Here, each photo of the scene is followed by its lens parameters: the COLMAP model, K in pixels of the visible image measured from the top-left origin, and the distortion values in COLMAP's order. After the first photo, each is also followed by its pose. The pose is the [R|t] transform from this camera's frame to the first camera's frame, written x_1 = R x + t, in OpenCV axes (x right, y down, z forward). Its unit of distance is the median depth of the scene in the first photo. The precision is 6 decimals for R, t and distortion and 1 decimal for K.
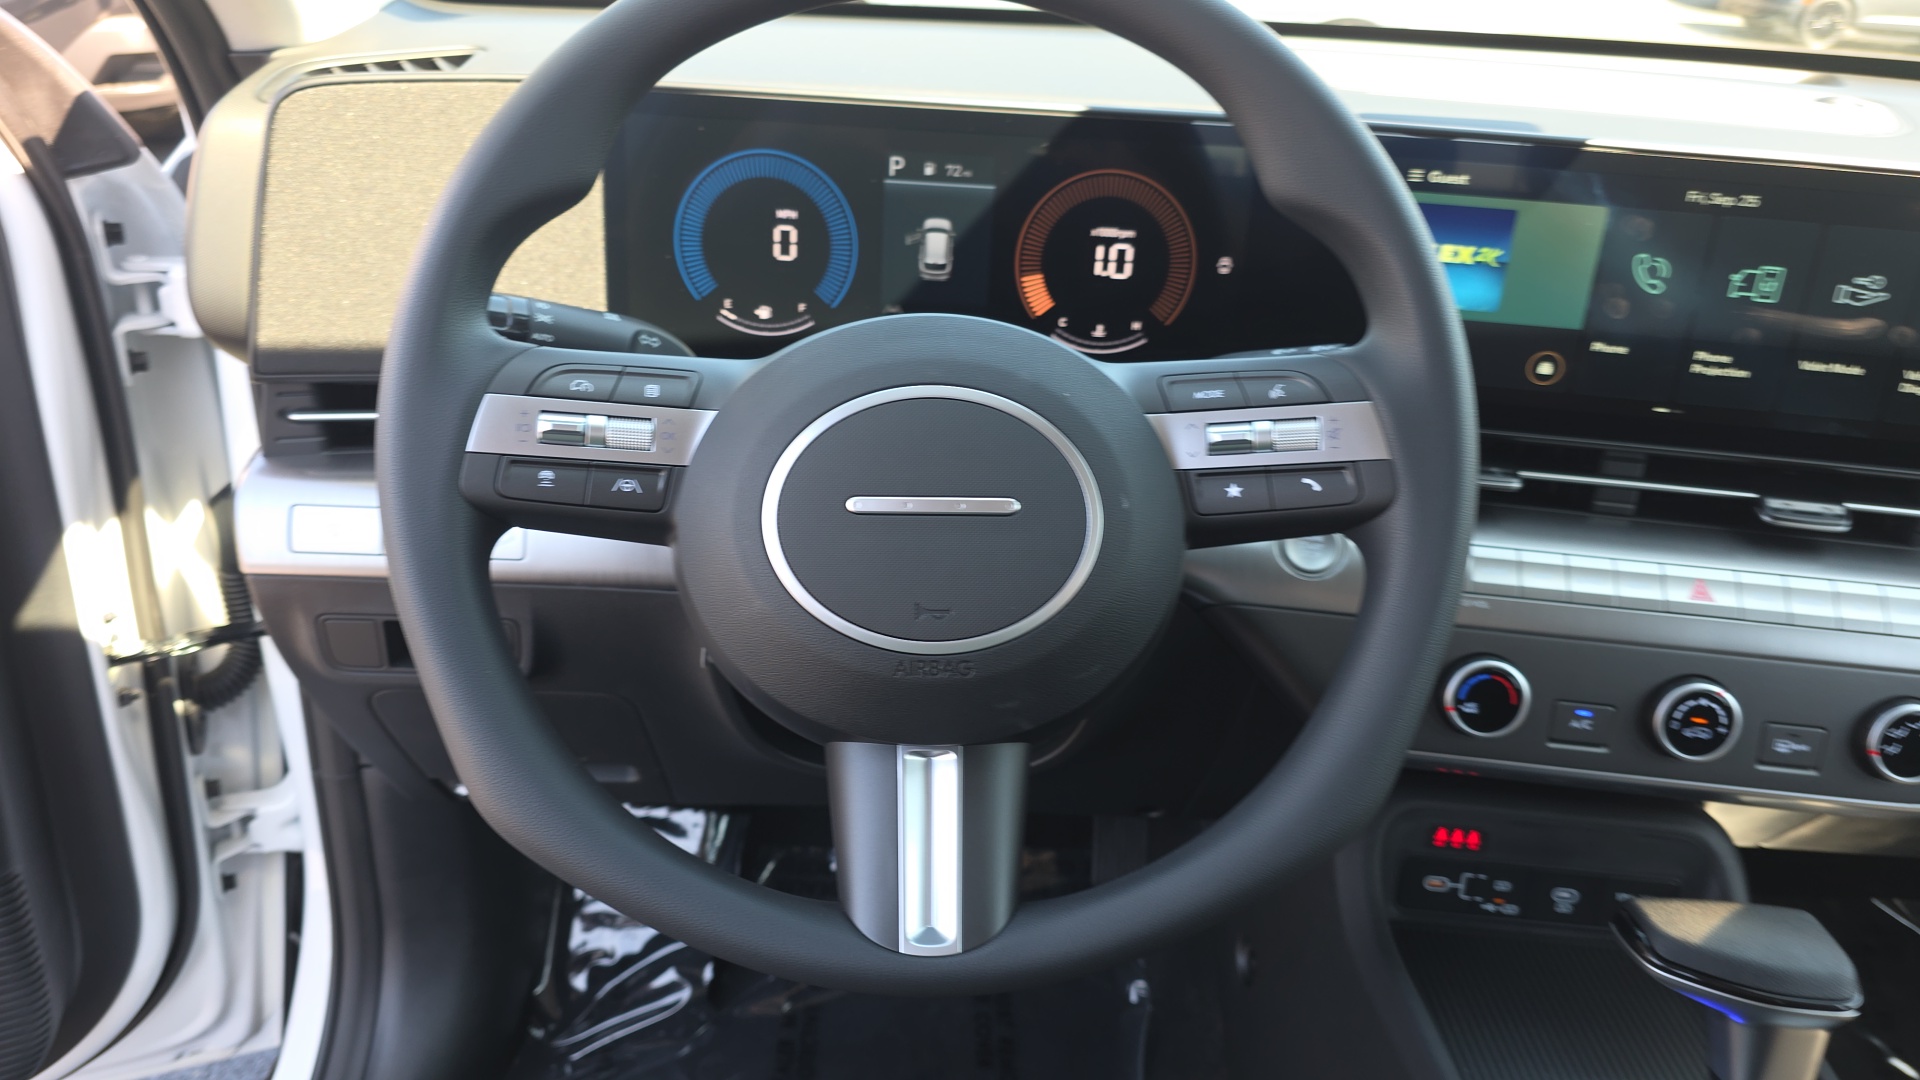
lens RADIAL K [[1324.2, 0, 930.9], [0, 1324.2, 539.7], [0, 0, 1]] dist [0.064264, -0.088561]
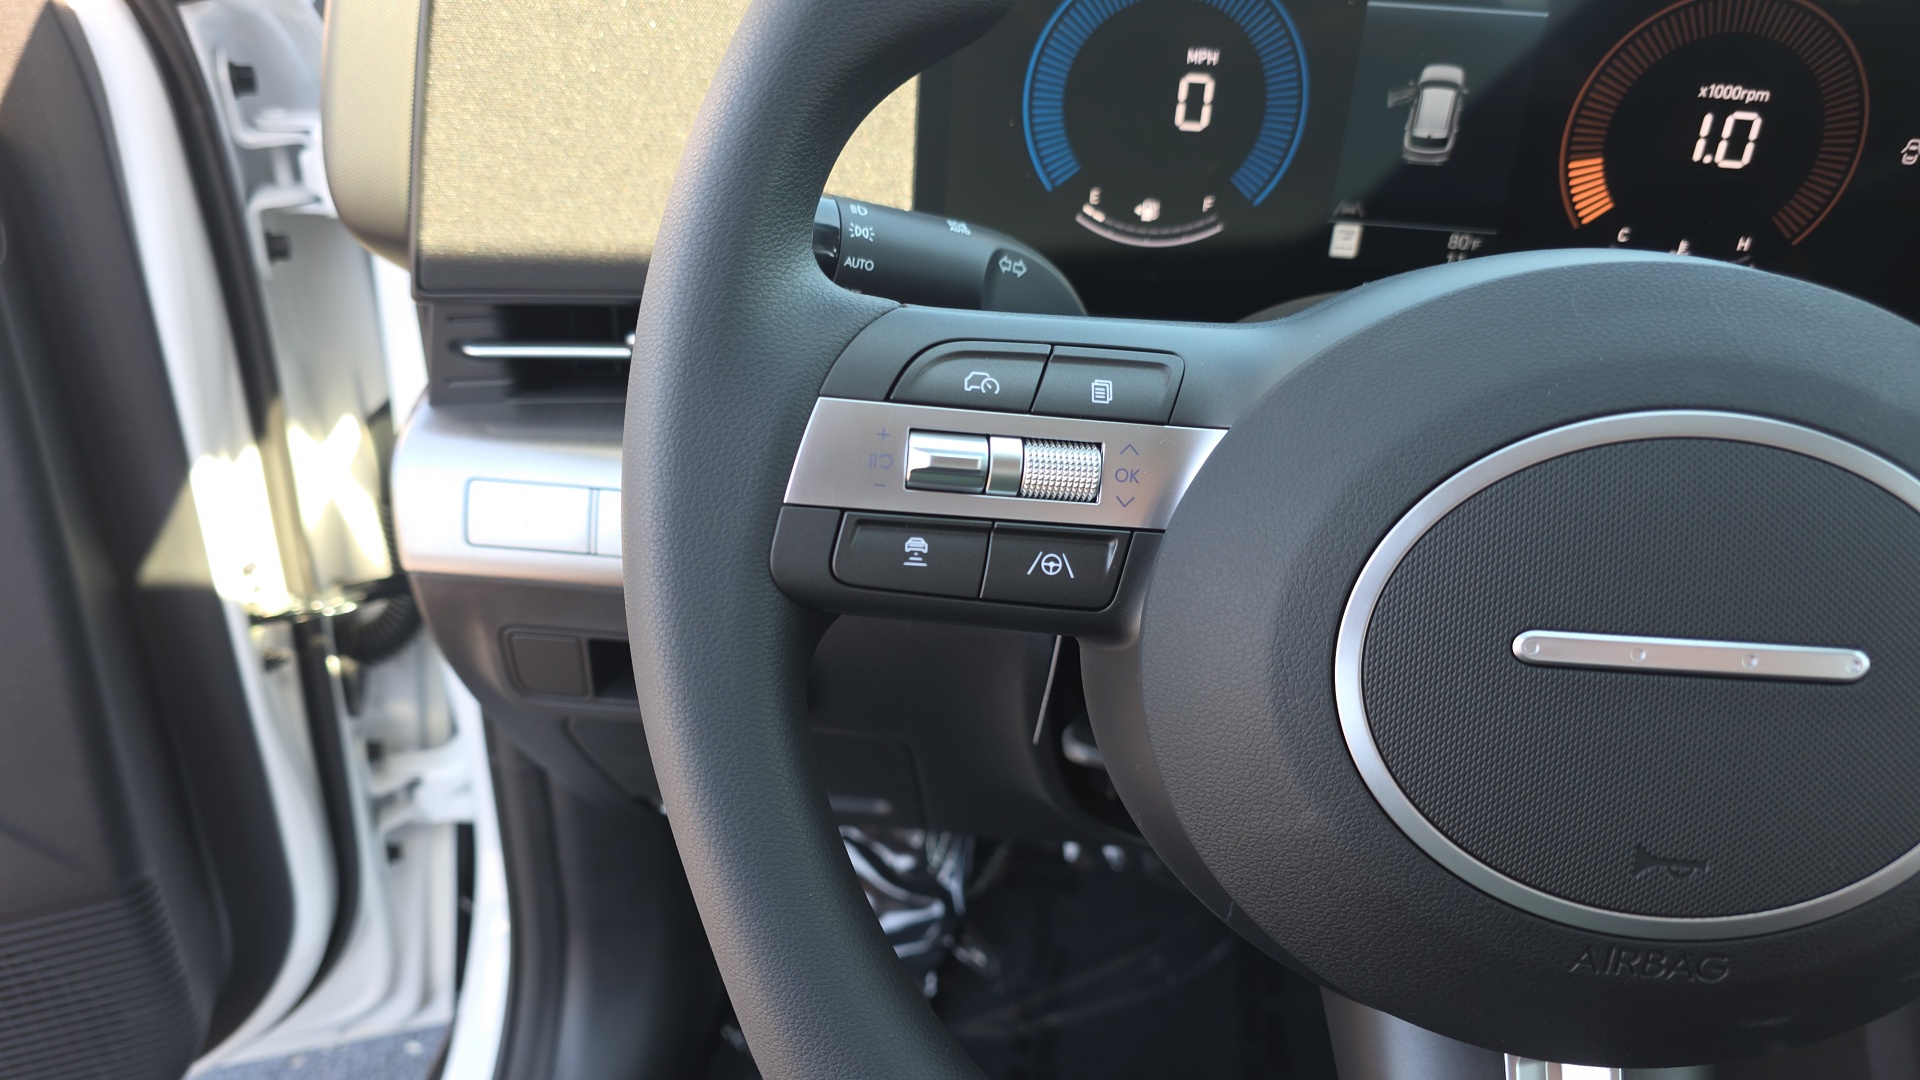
lens RADIAL K [[1348.6, 0, 916.9], [0, 1348.6, 556.4], [0, 0, 1]] dist [0.032067, -0.069371]
pose [[0.992547, 0.048258, -0.111903, -0.159253], [-0.035118, 0.992563, 0.116553, -0.077095], [0.116695, -0.111755, 0.986860, 0.314846]]
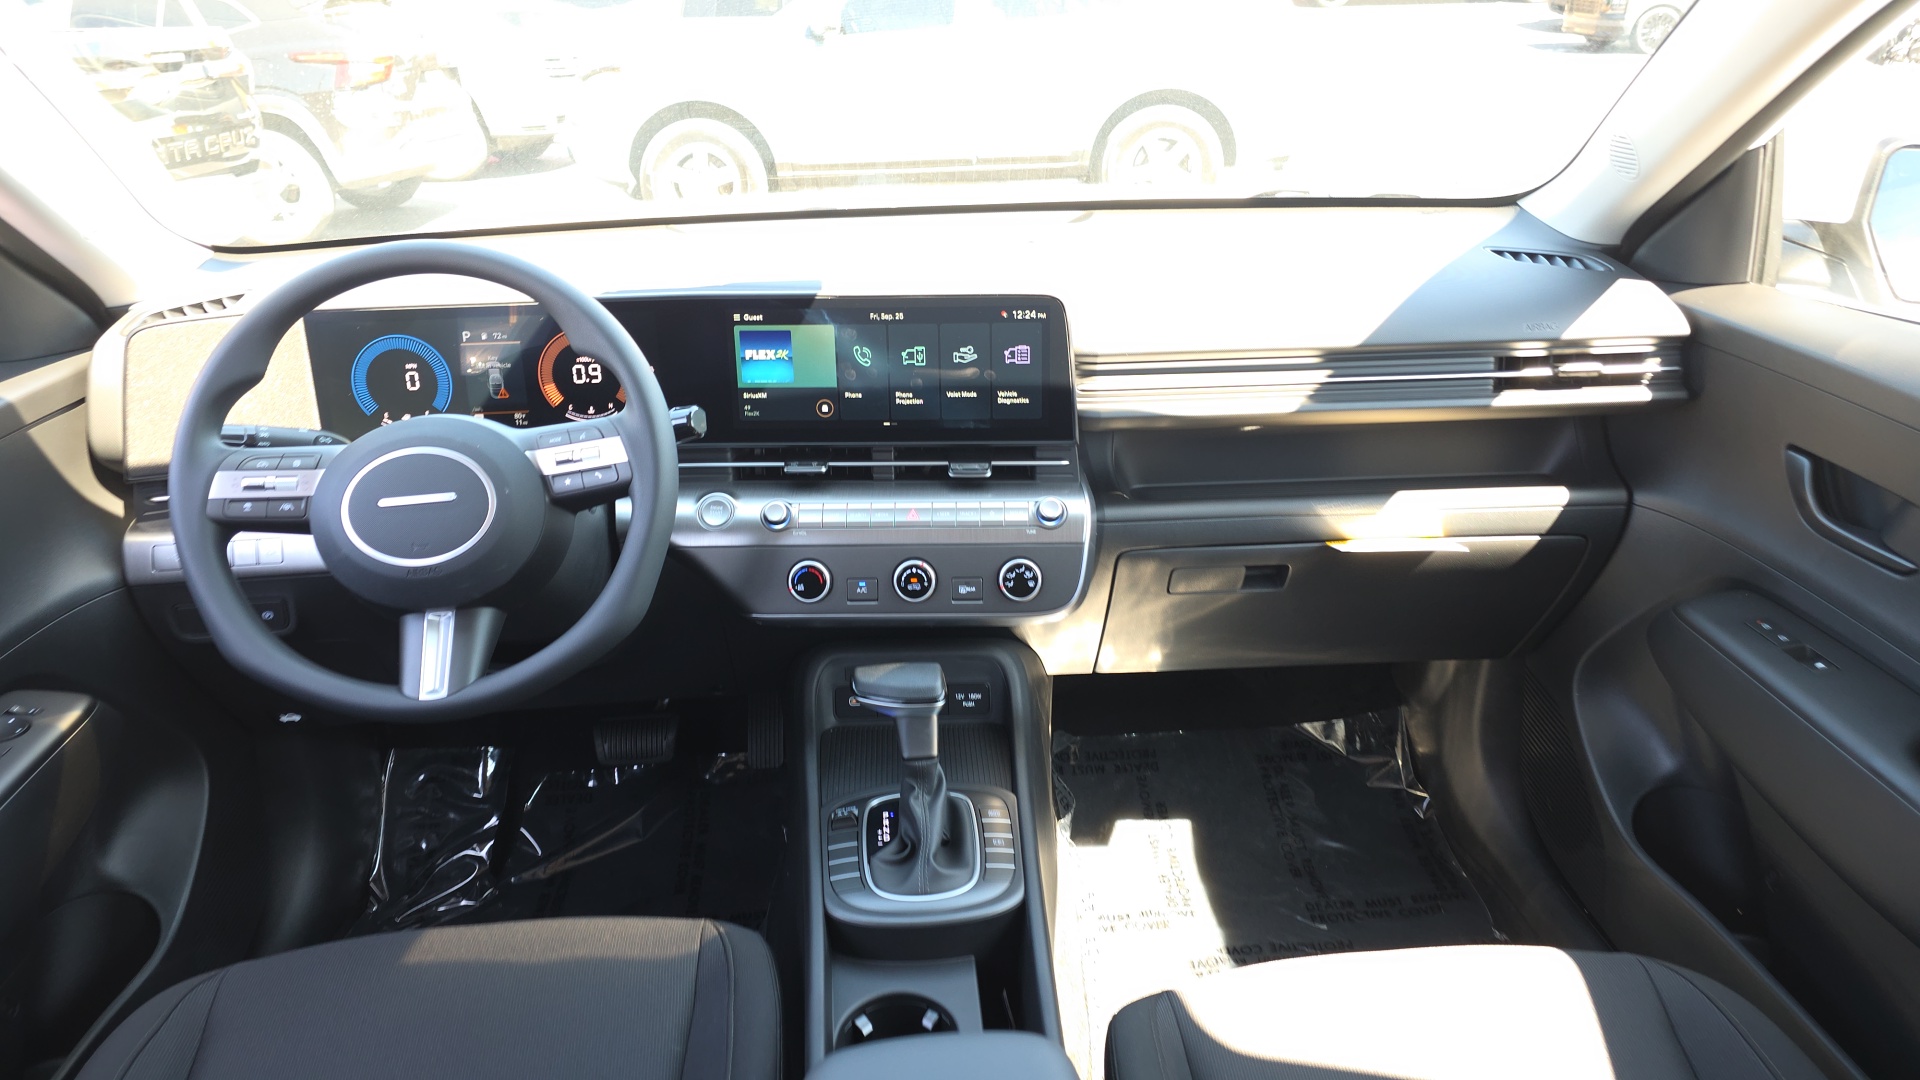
lens RADIAL K [[1284.0, 0, 950.9], [0, 1284.0, 516.9], [0, 0, 1]] dist [0.069288, -0.064008]
pose [[0.994247, -0.101041, 0.035544, 0.569213], [0.102883, 0.993198, -0.054517, 0.149855], [-0.029794, 0.057860, 0.997880, -0.860516]]
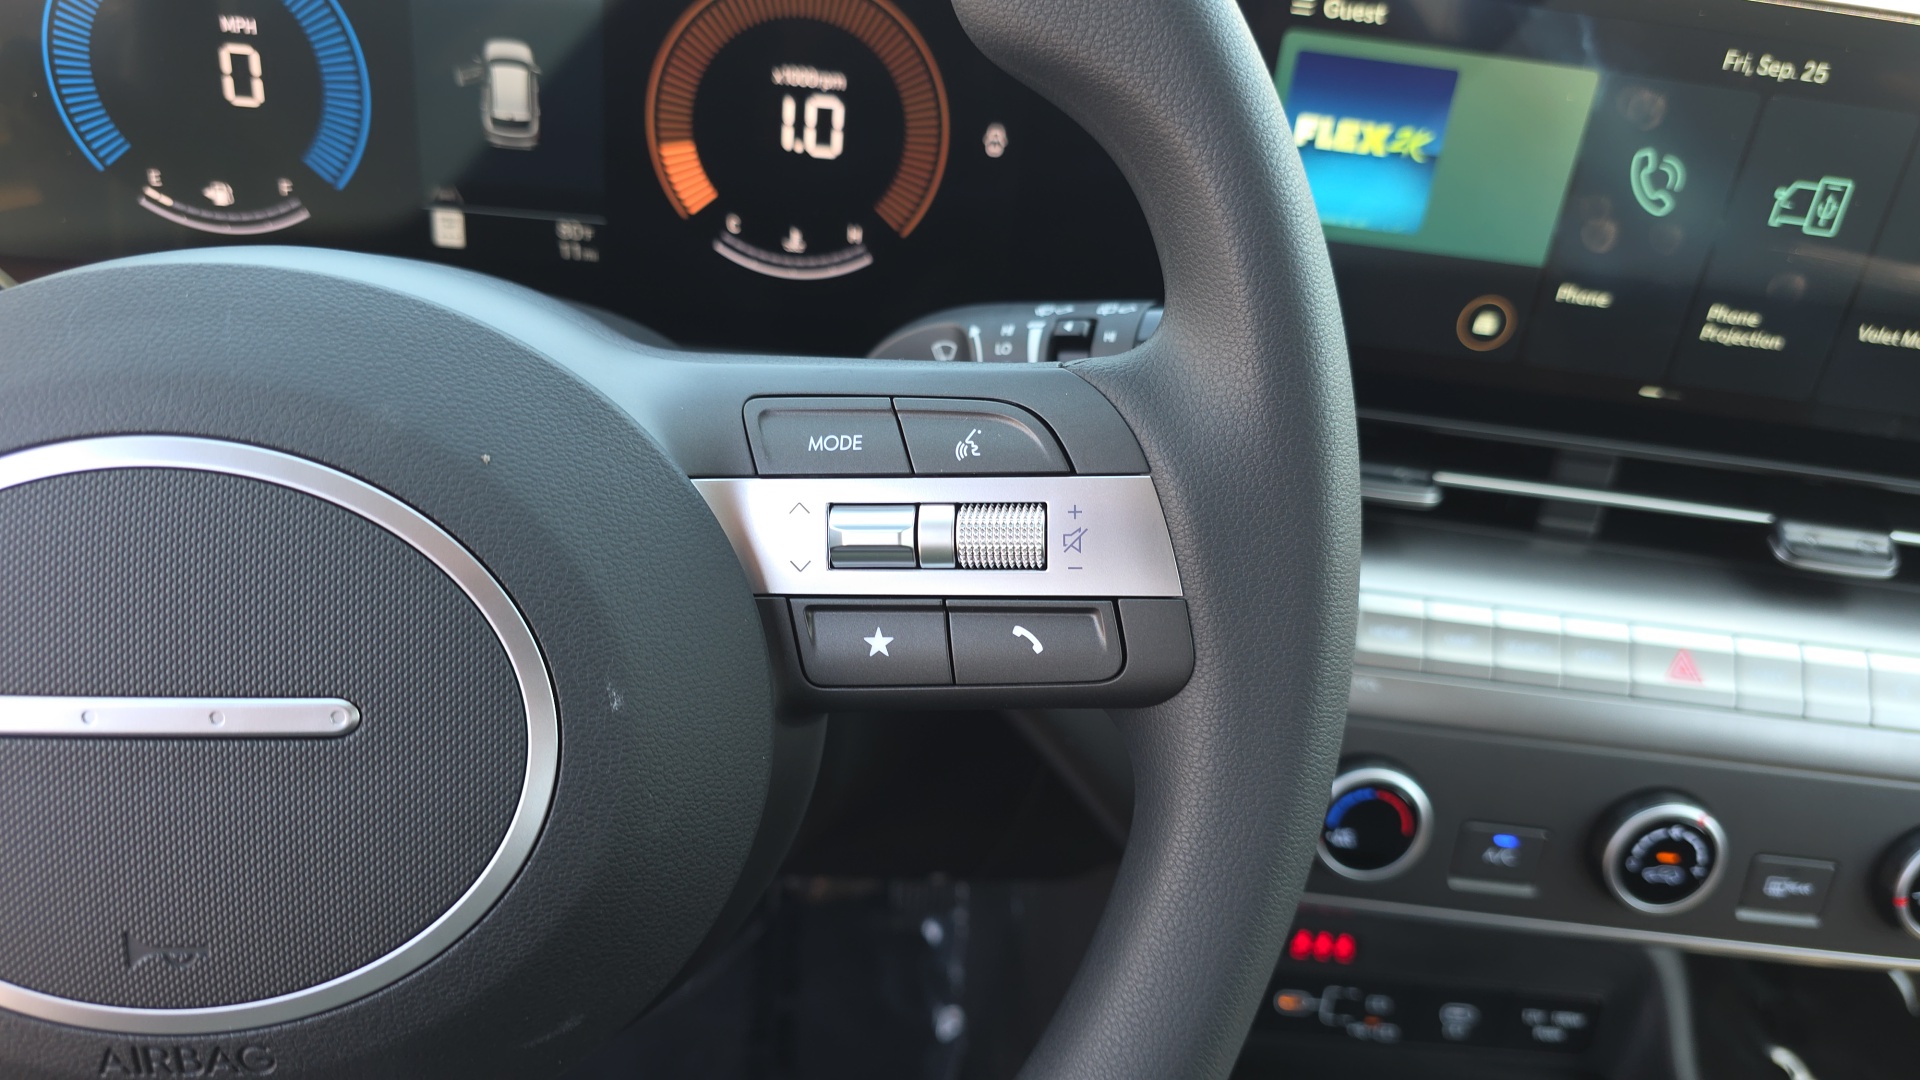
lens RADIAL K [[1352.8, 0, 952.5], [0, 1352.8, 549.0], [0, 0, 1]] dist [0.029995, -0.068218]
pose [[0.996867, 0.011422, 0.078265, 0.156115], [-0.020935, 0.992330, 0.121830, -0.096565], [-0.076274, -0.123087, 0.989460, 0.365468]]
